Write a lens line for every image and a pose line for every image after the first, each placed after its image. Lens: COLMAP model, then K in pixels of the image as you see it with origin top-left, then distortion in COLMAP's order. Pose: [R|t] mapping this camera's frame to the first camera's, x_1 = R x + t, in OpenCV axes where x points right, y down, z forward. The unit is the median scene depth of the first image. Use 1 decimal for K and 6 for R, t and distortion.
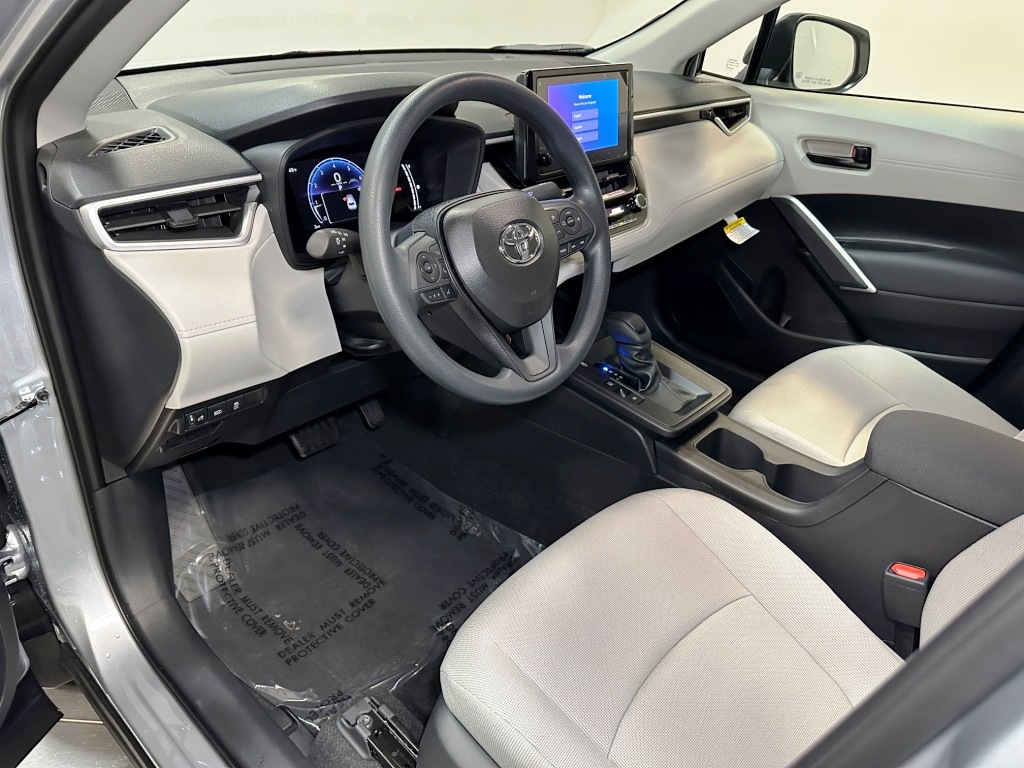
lens RADIAL K [[782.5, 0, 512.0], [0, 782.5, 384.0], [0, 0, 1]] dist [0.195919, -0.581248]
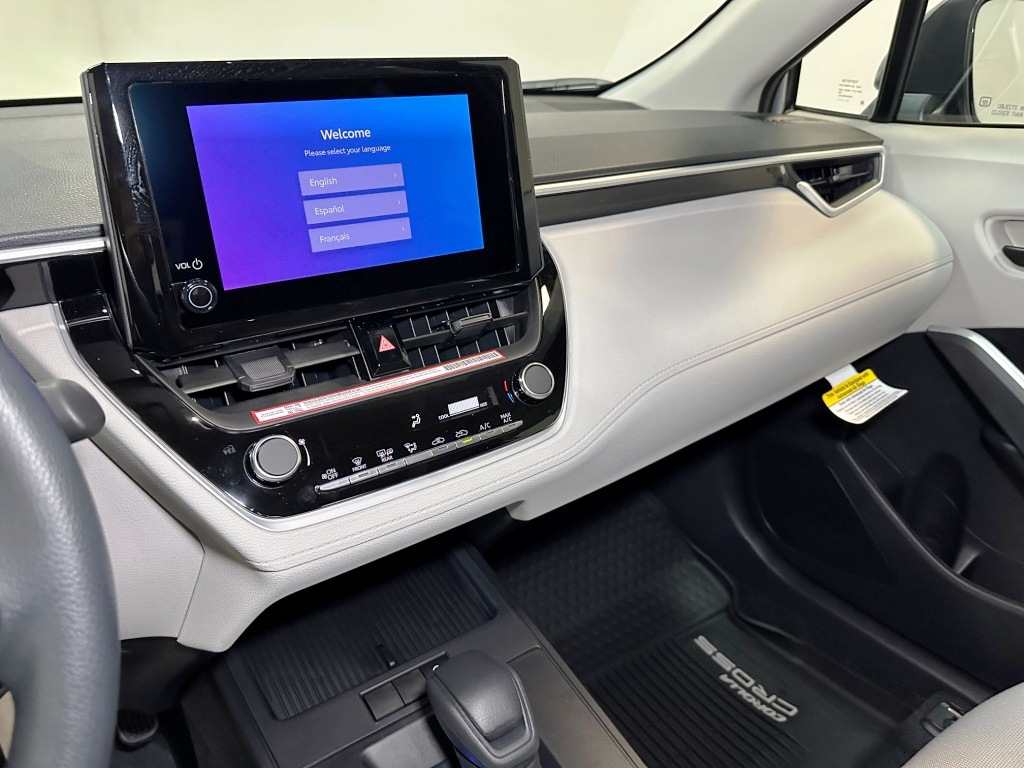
lens RADIAL K [[775.8, 0, 510.9], [0, 775.8, 362.6], [0, 0, 1]] dist [0.075947, -0.160518]
pose [[0.973168, 0.019011, -0.229307, 0.180553], [-0.046417, 0.992312, -0.114725, -0.145092], [0.225364, 0.122291, 0.966569, 0.457093]]
